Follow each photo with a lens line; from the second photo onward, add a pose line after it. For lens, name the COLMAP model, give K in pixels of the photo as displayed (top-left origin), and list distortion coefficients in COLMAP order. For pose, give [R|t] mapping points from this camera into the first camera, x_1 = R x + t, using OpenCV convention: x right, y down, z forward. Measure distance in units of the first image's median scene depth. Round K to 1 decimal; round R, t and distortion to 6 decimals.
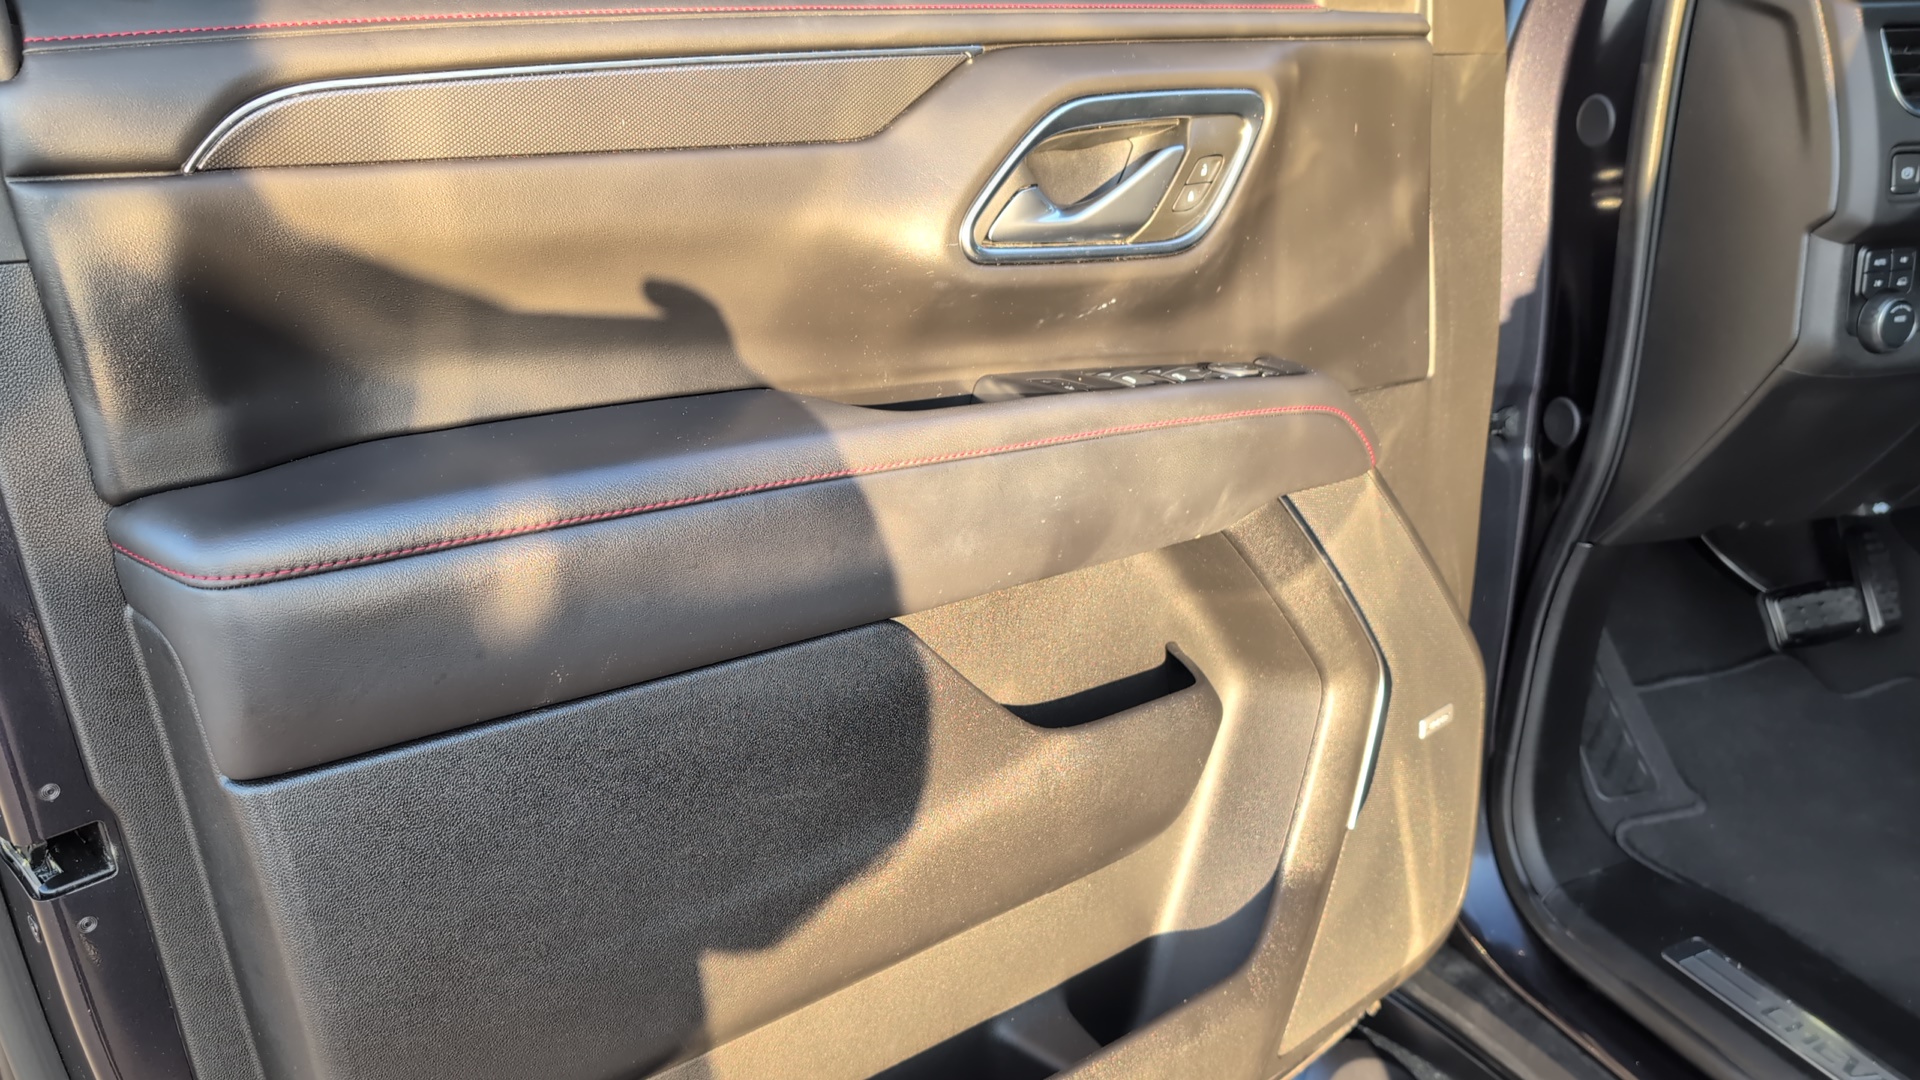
lens RADIAL K [[1644.0, 0, 960.0], [0, 1644.0, 540.0], [0, 0, 1]] dist [0.043424, -0.011626]
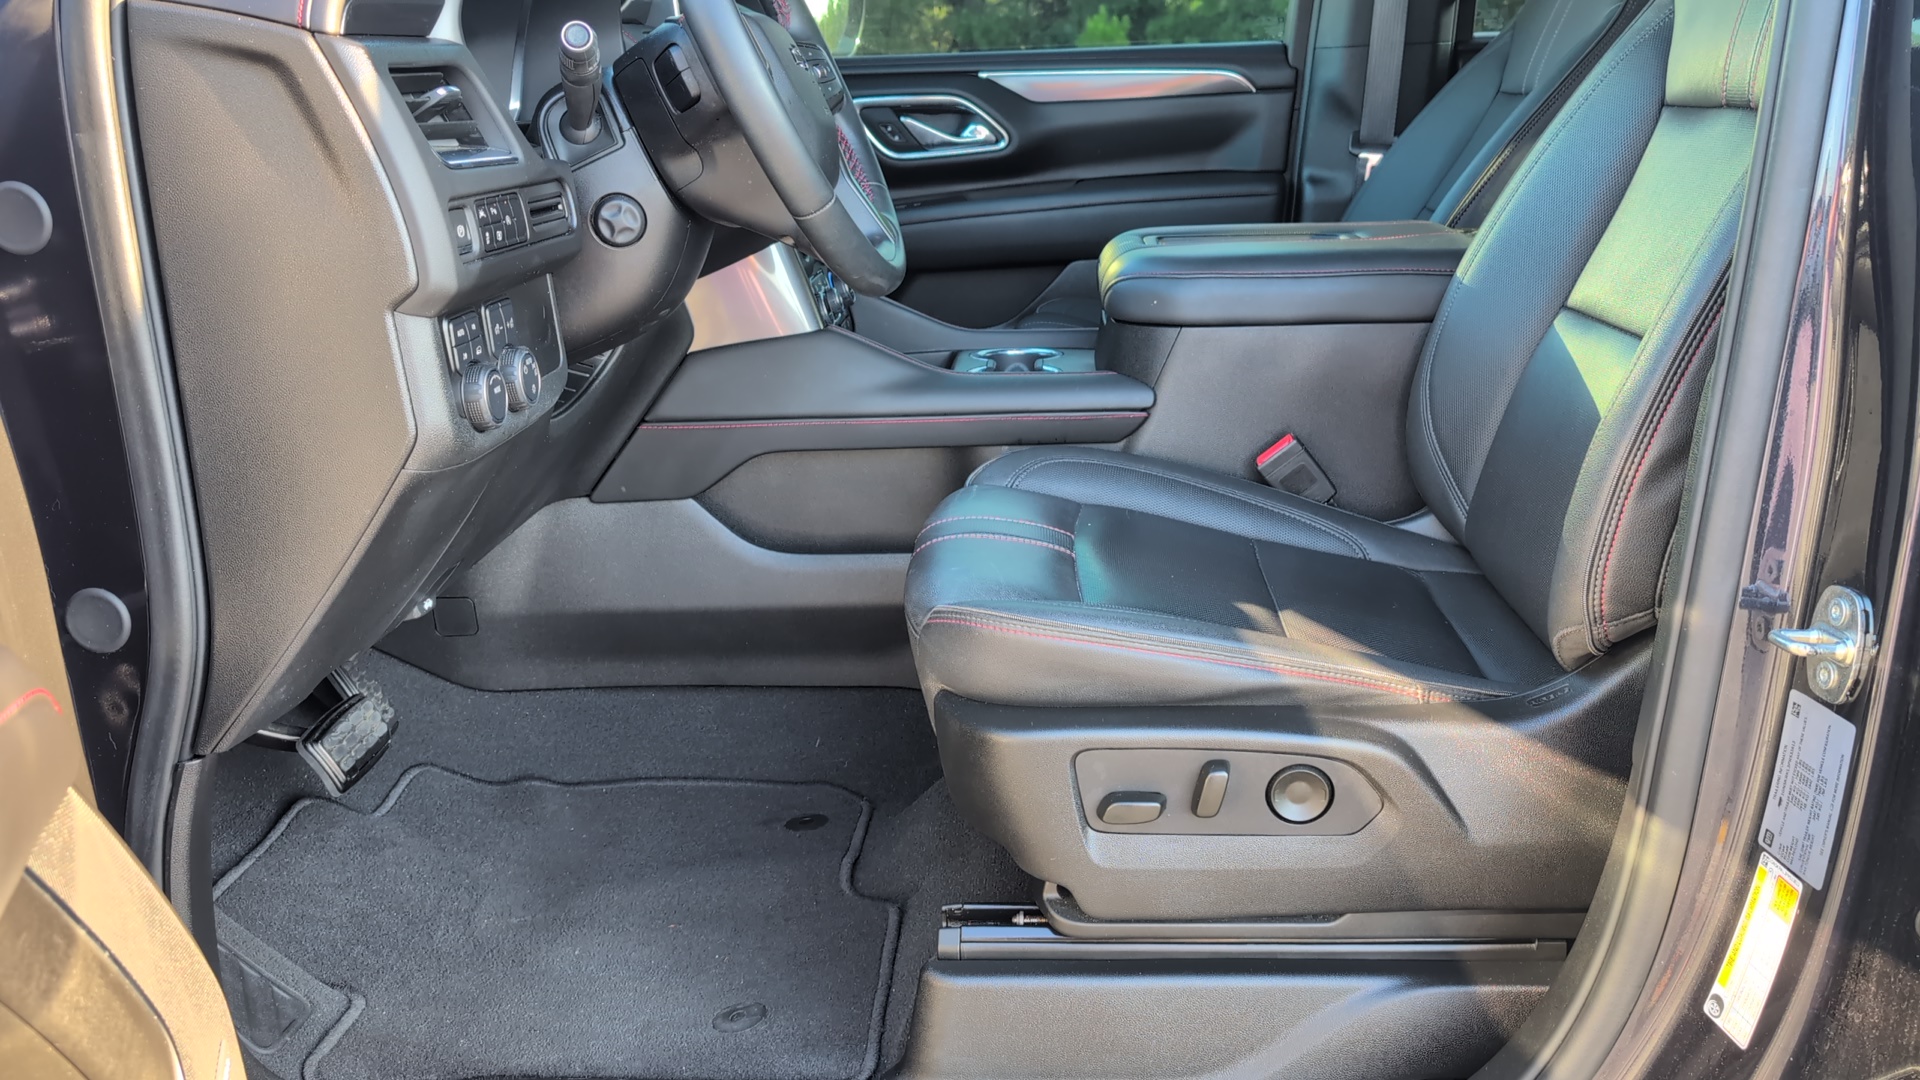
lens RADIAL K [[1644.0, 0, 960.0], [0, 1644.0, 540.0], [0, 0, 1]] dist [0.043424, -0.011626]
pose [[0.449043, -0.264378, 0.853501, -0.101681], [0.327677, 0.937396, 0.117968, -0.078361], [-0.831257, 0.226700, 0.507562, 0.351470]]
